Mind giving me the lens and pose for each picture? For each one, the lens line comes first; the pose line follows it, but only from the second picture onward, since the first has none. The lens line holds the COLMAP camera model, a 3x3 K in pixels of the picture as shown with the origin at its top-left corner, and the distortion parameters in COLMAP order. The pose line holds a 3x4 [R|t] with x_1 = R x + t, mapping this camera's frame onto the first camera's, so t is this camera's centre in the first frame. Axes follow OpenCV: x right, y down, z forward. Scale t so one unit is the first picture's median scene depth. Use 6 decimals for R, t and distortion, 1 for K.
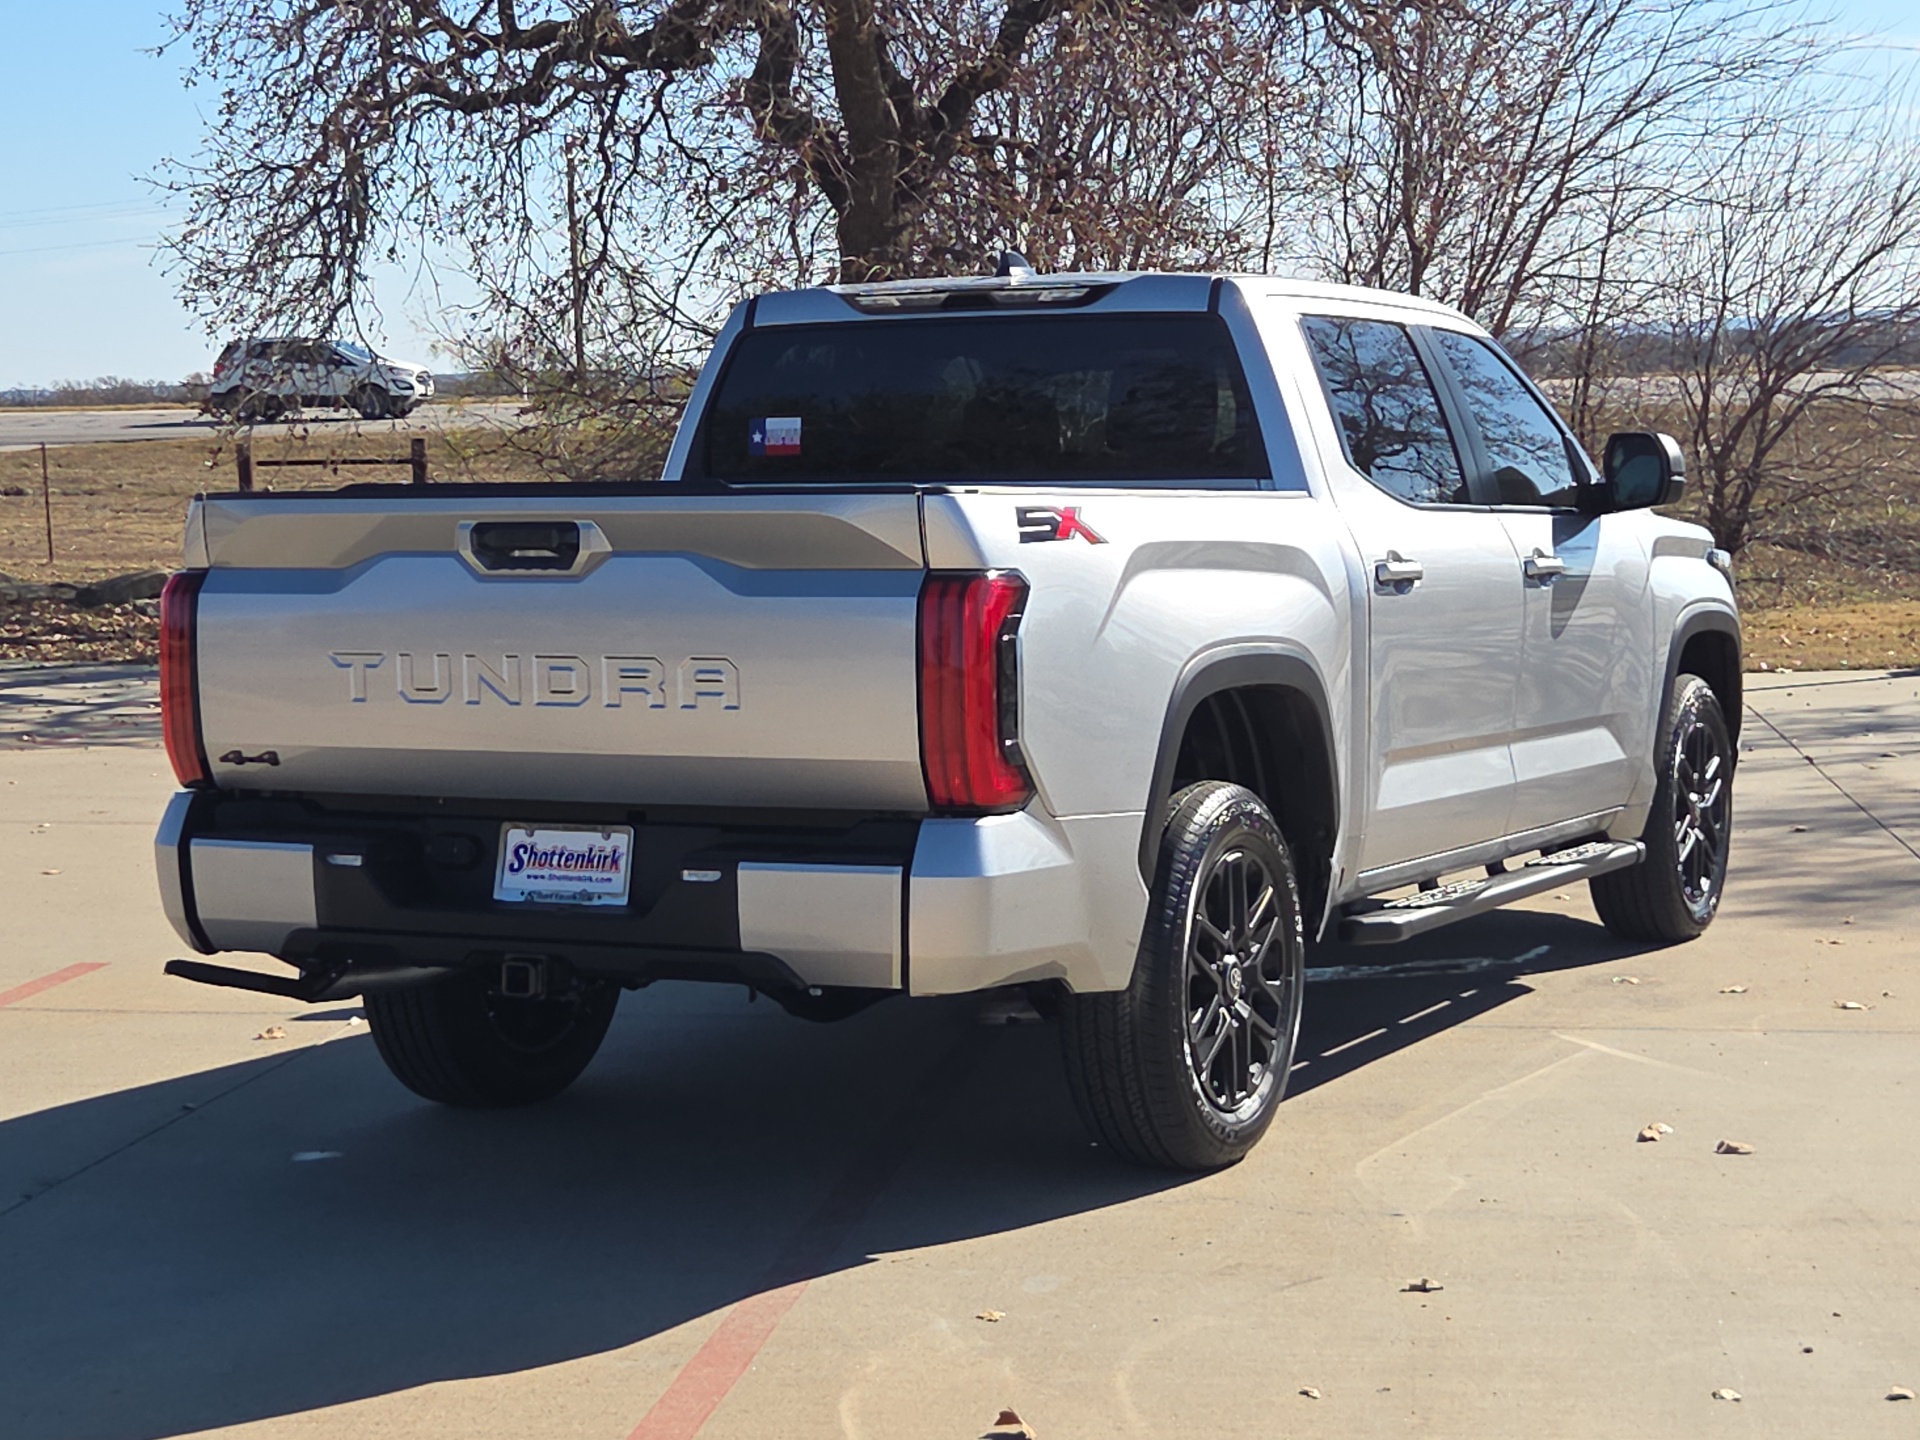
lens RADIAL K [[3473.6, 0, 969.0], [0, 3473.6, 720.1], [0, 0, 1]] dist [0.105248, 0.000000]
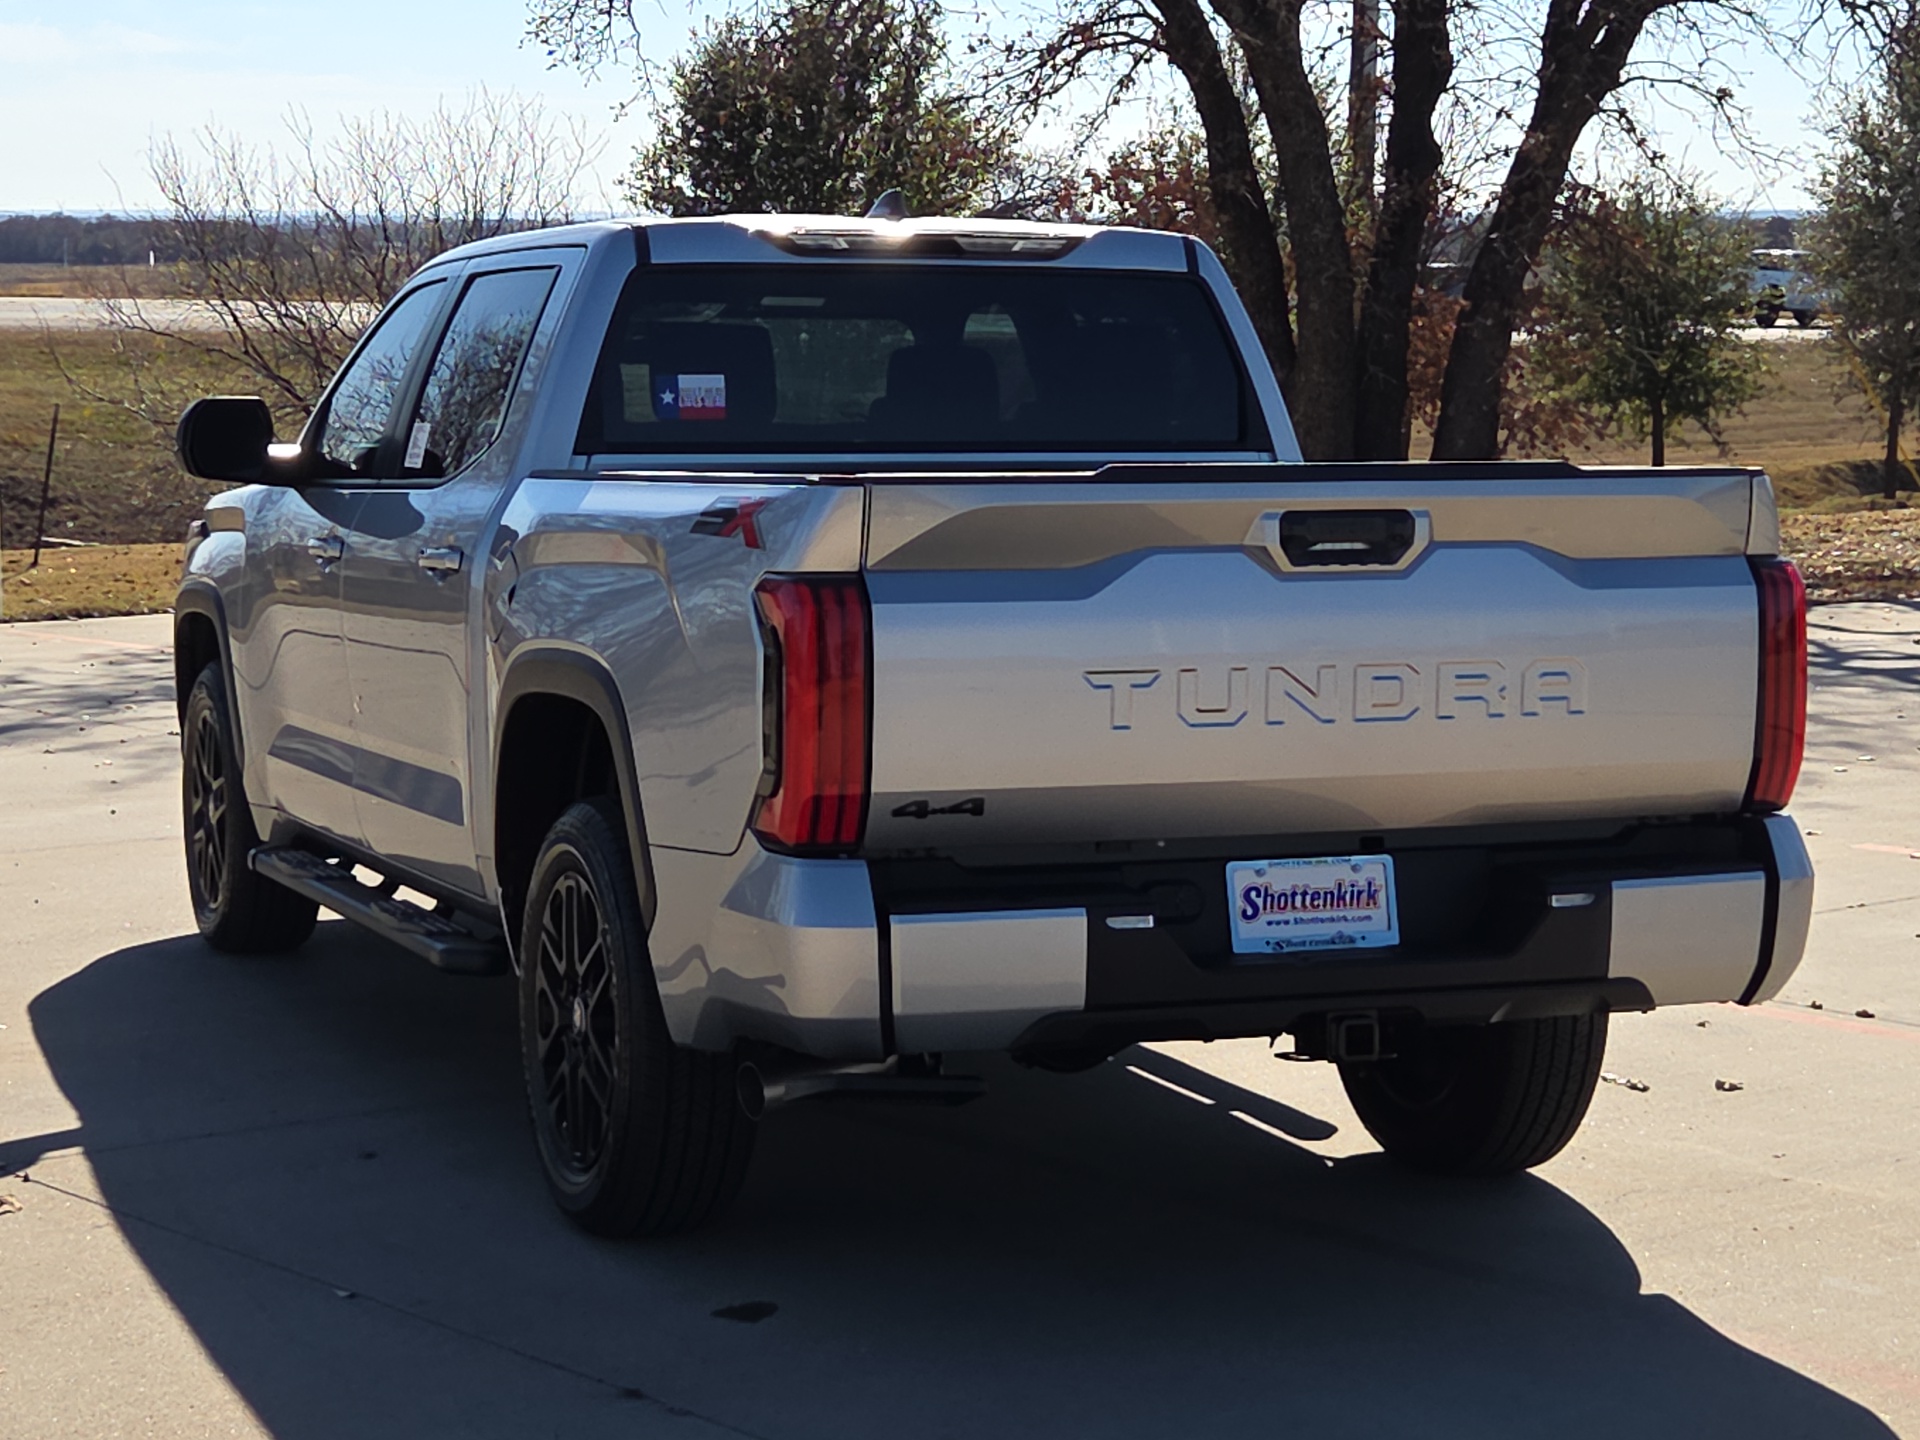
lens RADIAL K [[3750.0, 0, 949.3], [0, 3750.0, 704.9], [0, 0, 1]] dist [0.132234, 0.000000]
pose [[0.683222, -0.046800, 0.728709, -0.854159], [0.040795, 0.998832, 0.025900, -0.035980], [-0.729070, 0.012032, 0.684333, 0.425887]]
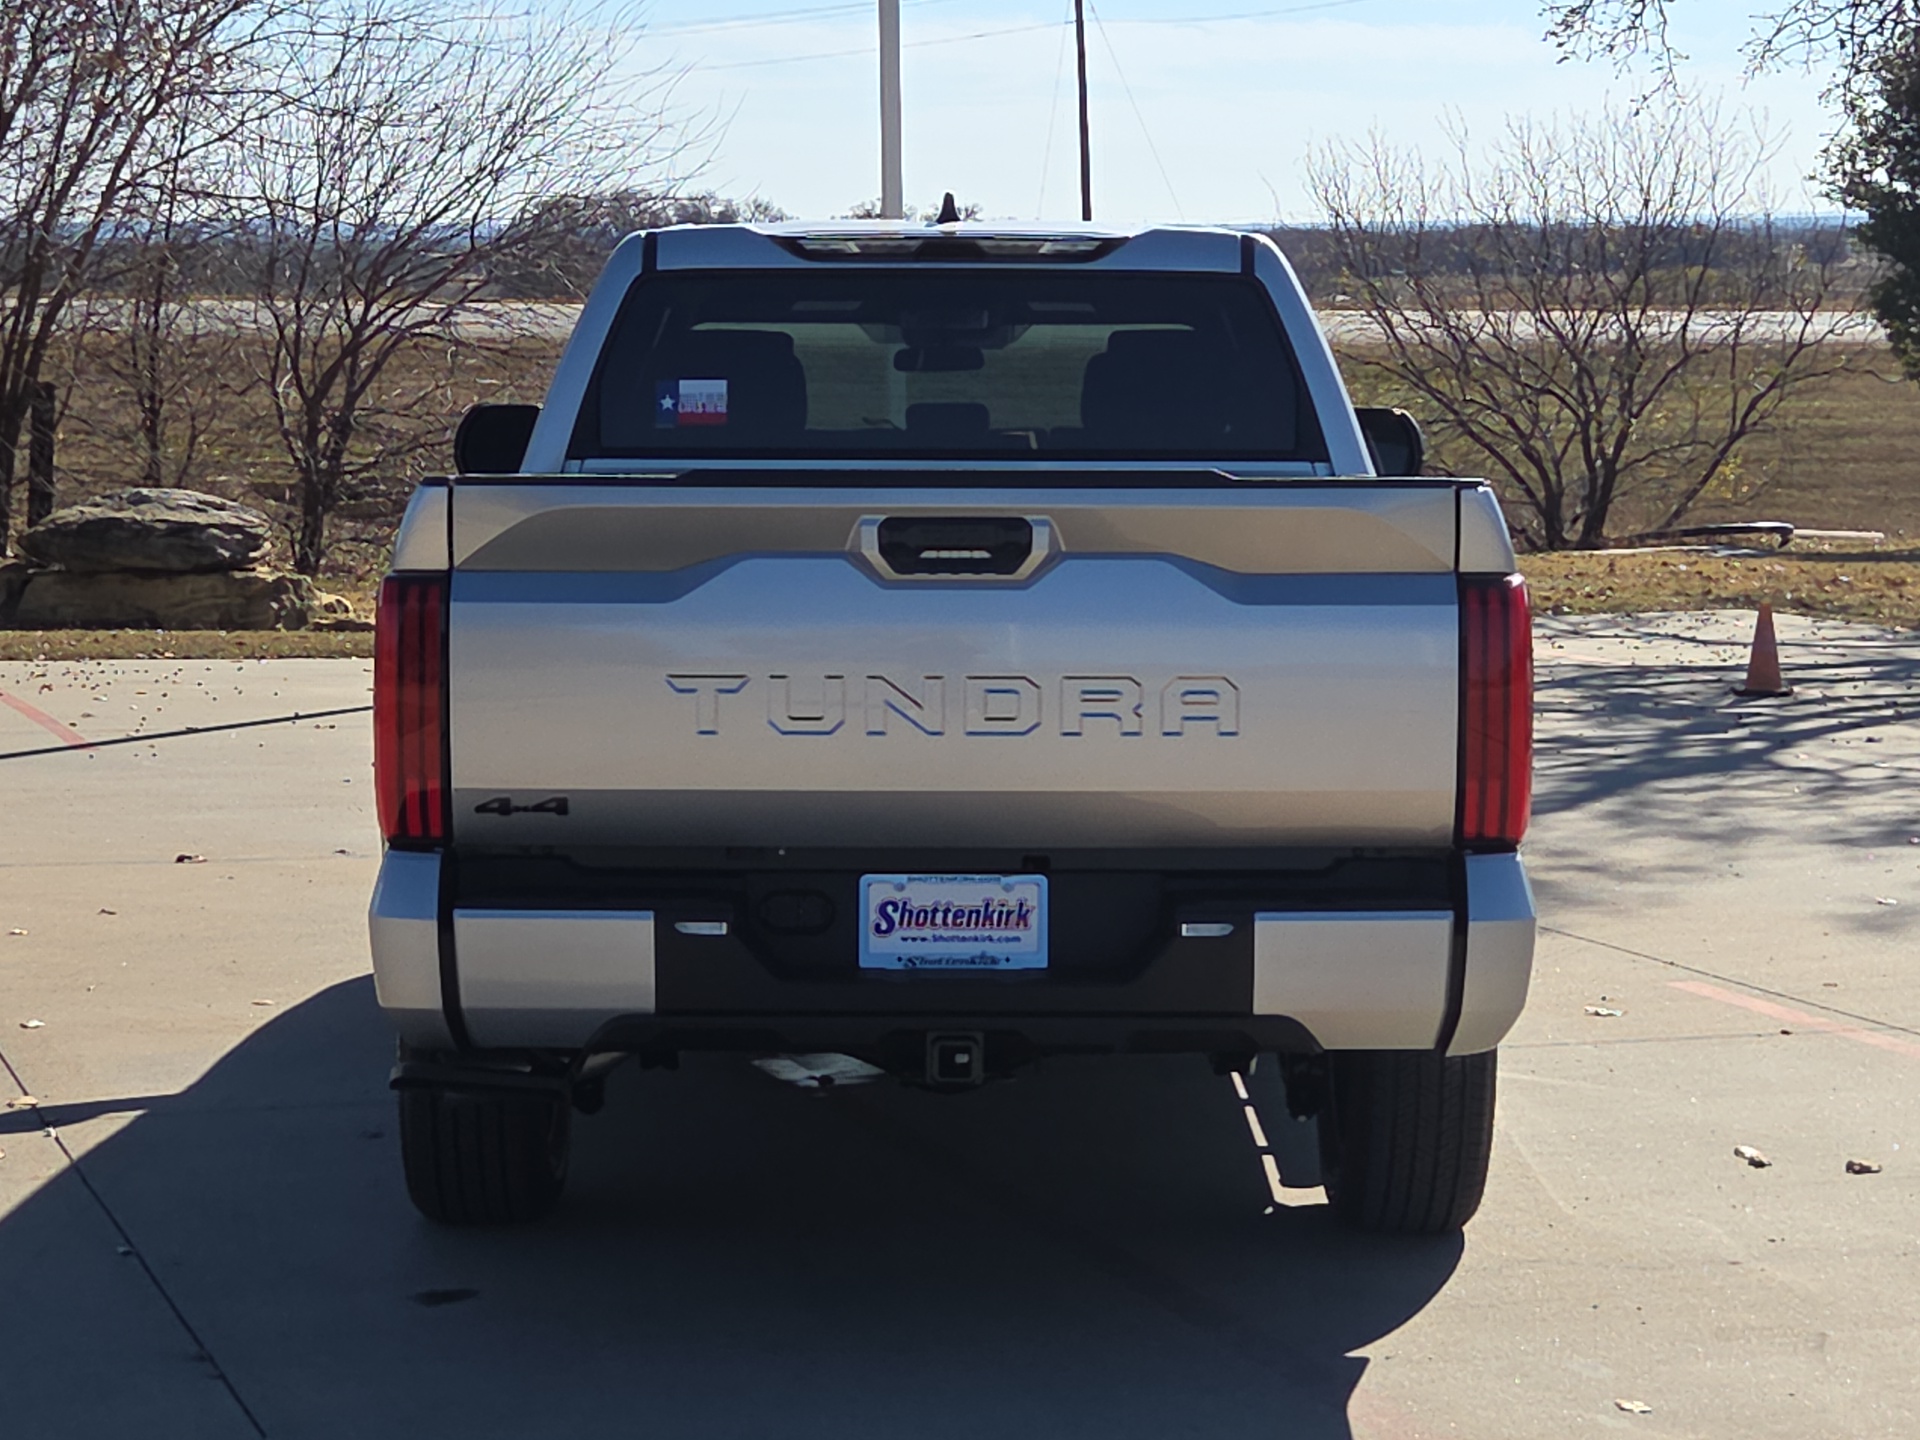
lens RADIAL K [[3949.1, 0, 961.2], [0, 3949.1, 728.7], [0, 0, 1]] dist [0.184107, 0.000000]
pose [[0.894147, -0.020450, 0.447306, -0.540527], [0.016121, 0.999779, 0.013483, -0.018331], [-0.447483, -0.004844, 0.894279, 0.143992]]
